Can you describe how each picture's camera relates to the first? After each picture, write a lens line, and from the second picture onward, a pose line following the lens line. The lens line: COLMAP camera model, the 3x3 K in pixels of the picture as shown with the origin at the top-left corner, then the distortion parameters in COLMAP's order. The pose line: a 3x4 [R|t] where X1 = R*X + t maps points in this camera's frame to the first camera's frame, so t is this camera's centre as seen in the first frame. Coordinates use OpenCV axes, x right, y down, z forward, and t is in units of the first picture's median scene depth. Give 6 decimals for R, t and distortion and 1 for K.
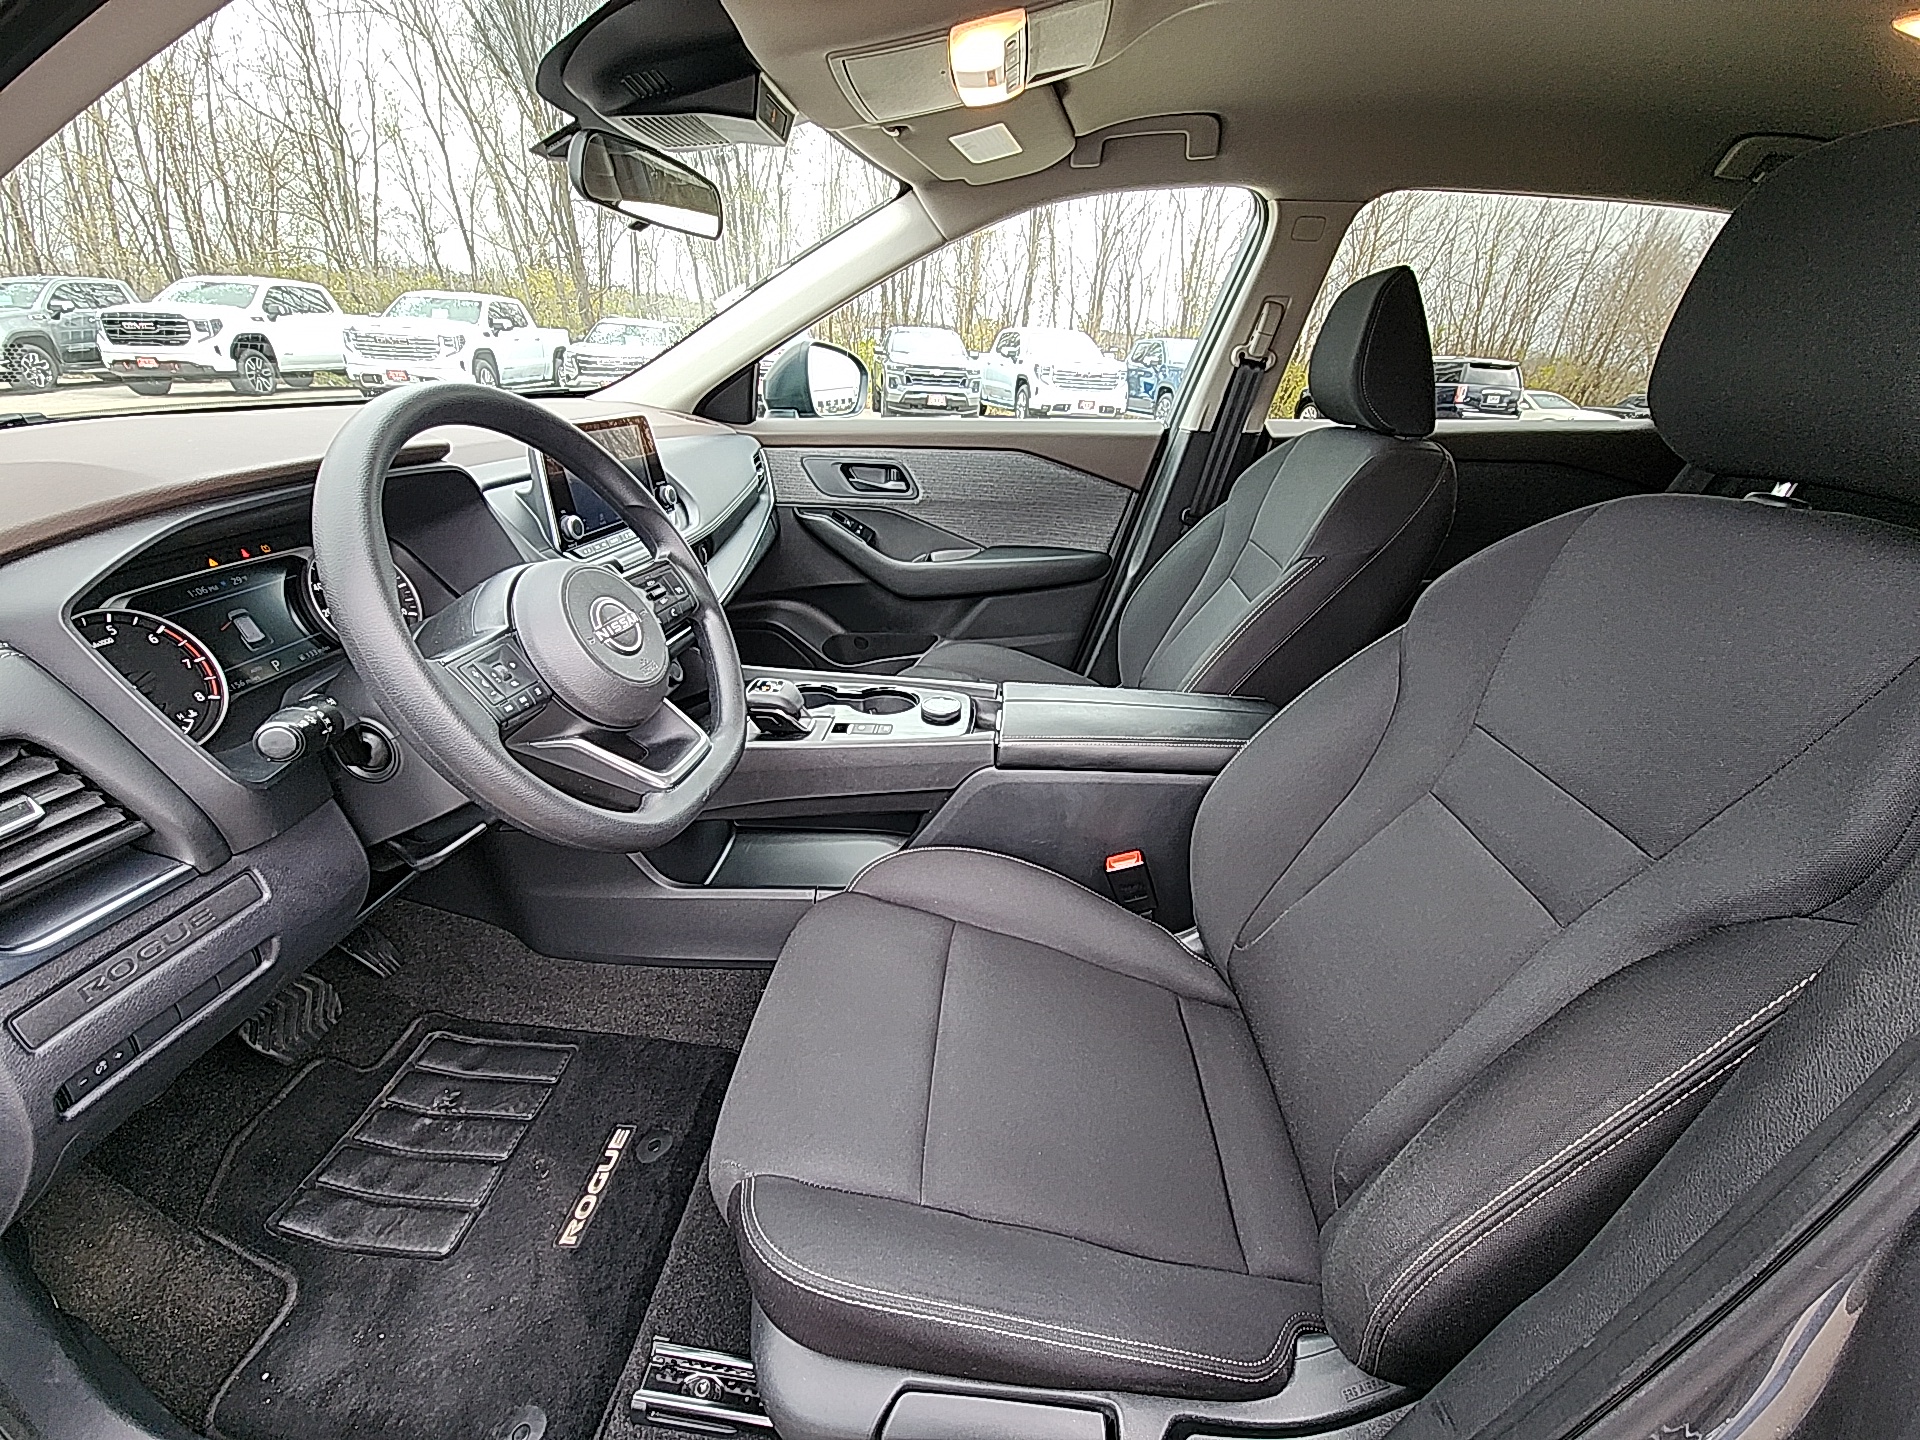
lens RADIAL K [[769.7, 0, 950.8], [0, 769.7, 700.6], [0, 0, 1]] dist [0.022645, -0.014697]
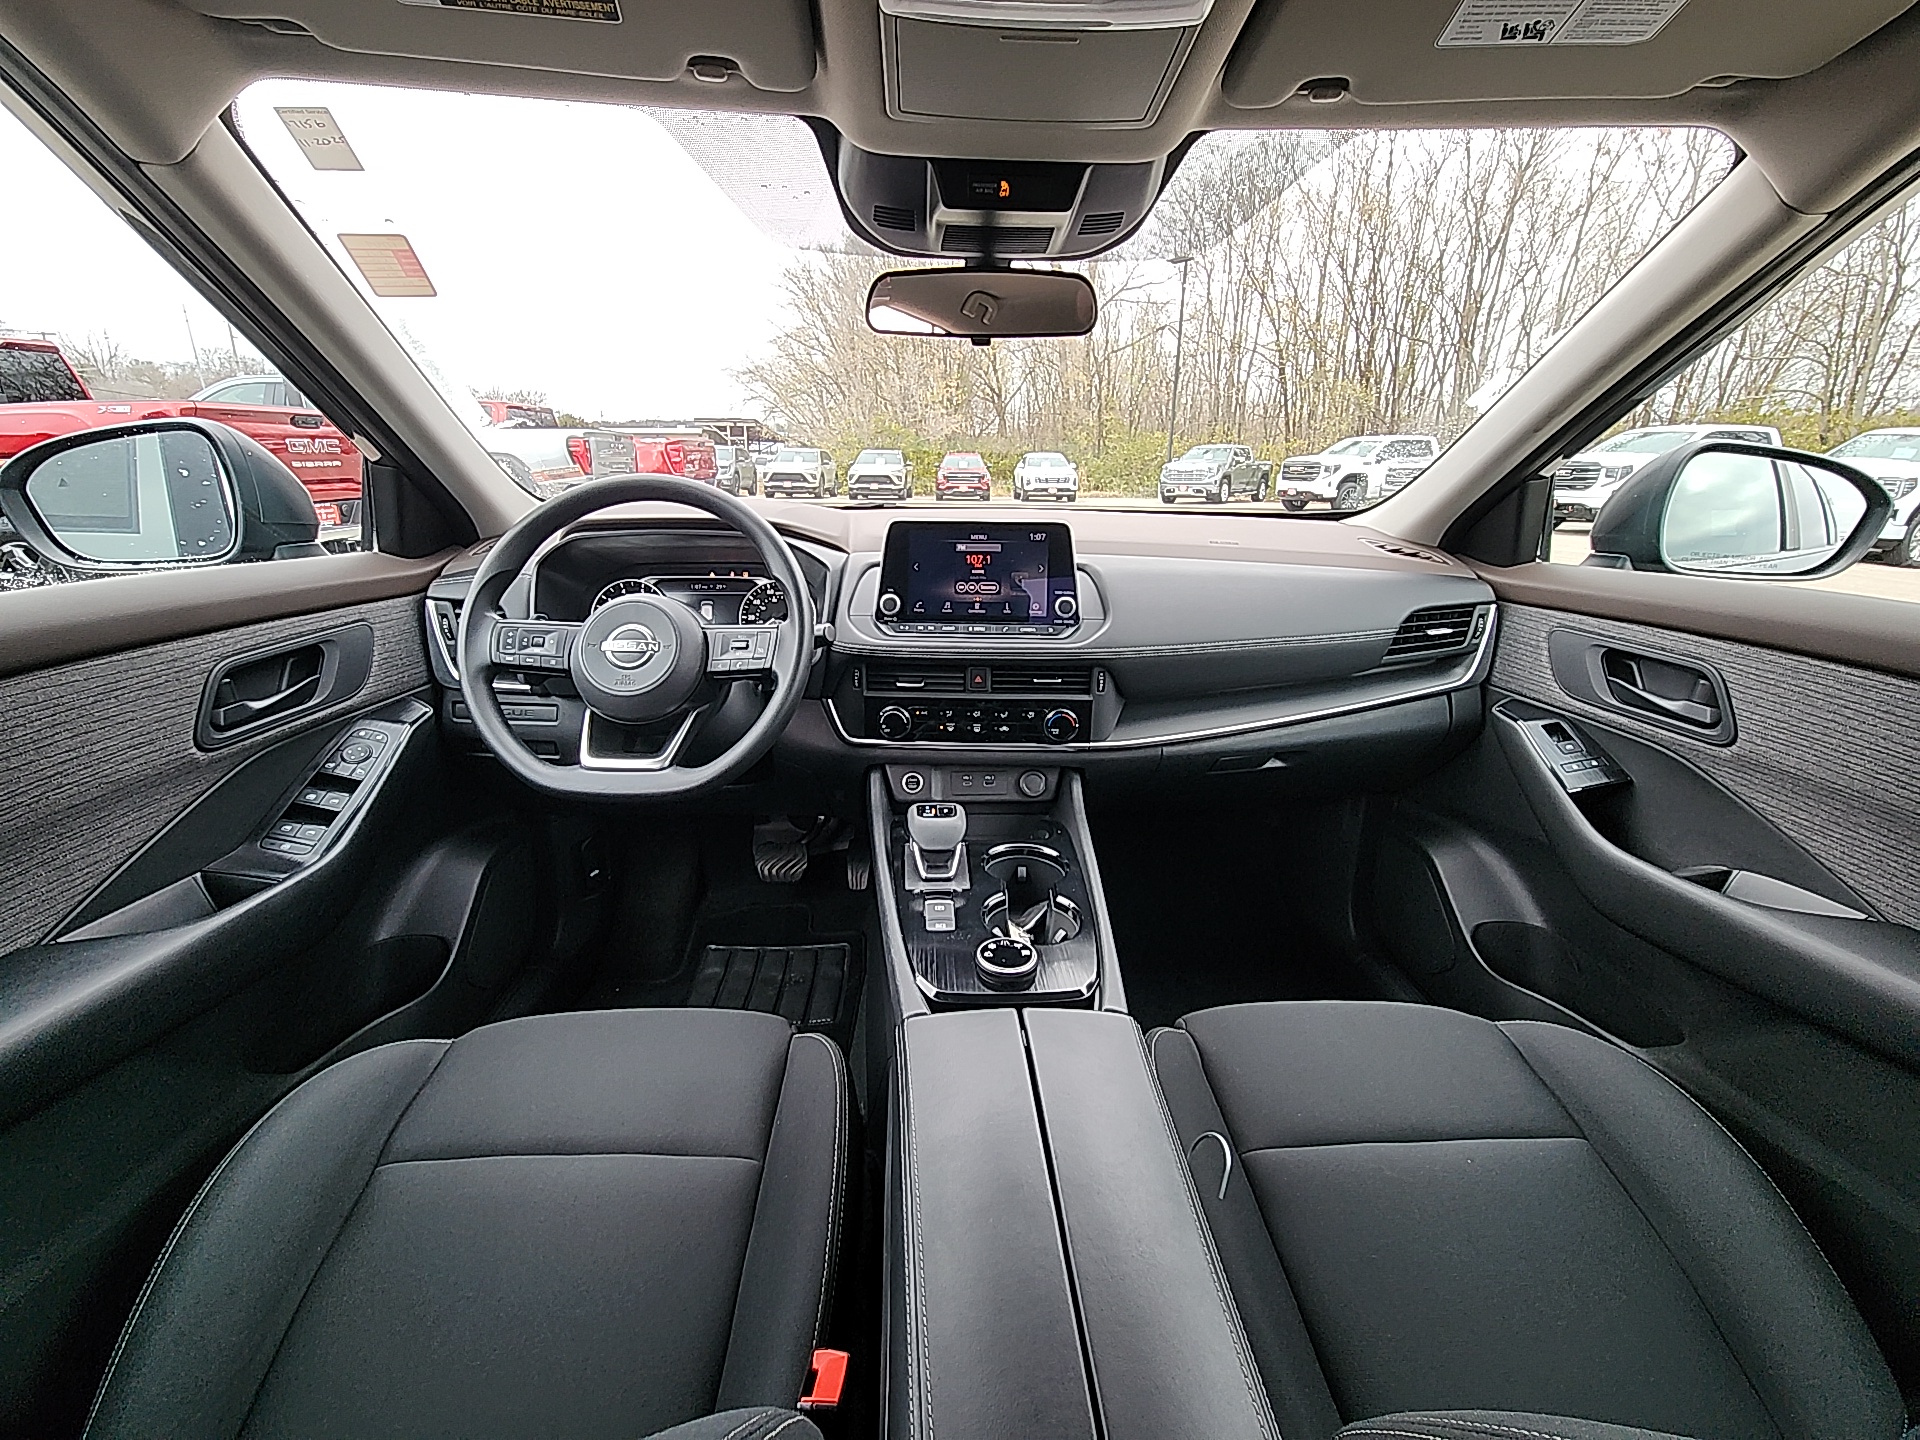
lens RADIAL K [[776.4, 0, 955.8], [0, 776.4, 694.4], [0, 0, 1]] dist [0.008568, 0.000080]
pose [[0.114407, 0.245334, -0.962664, 0.320971], [-0.411281, 0.893780, 0.178901, -0.167453], [0.904300, 0.375457, 0.203156, 0.429893]]
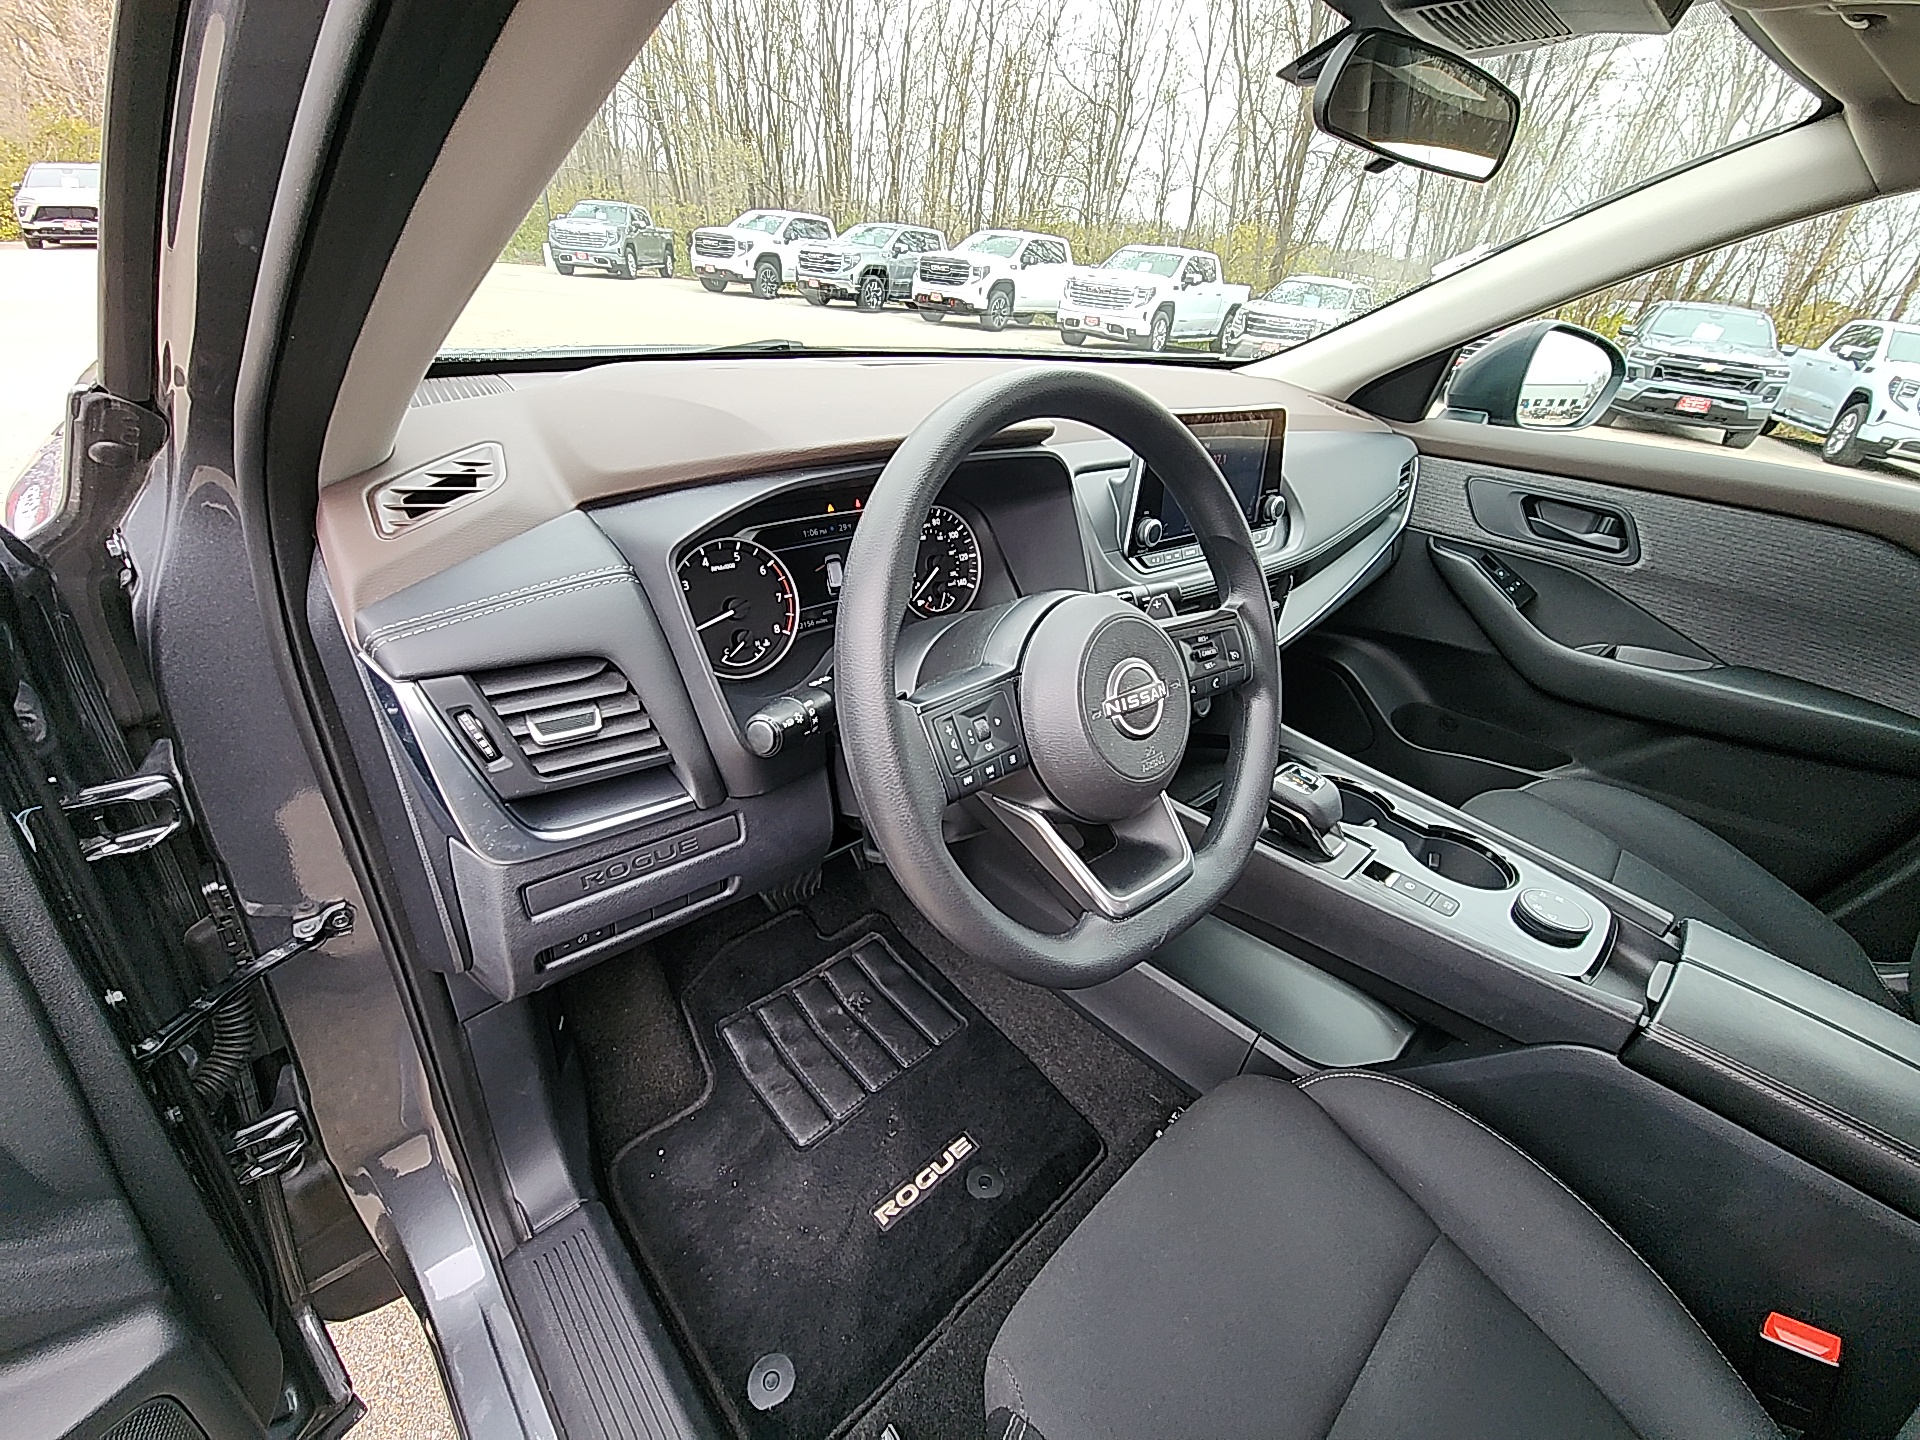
lens RADIAL K [[767.3, 0, 945.5], [0, 767.3, 698.1], [0, 0, 1]] dist [0.024389, -0.018455]
pose [[0.726858, 0.357362, -0.586489, -0.040132], [-0.332190, 0.930357, 0.155194, -0.051967], [0.601105, 0.082022, 0.794950, 0.092986]]
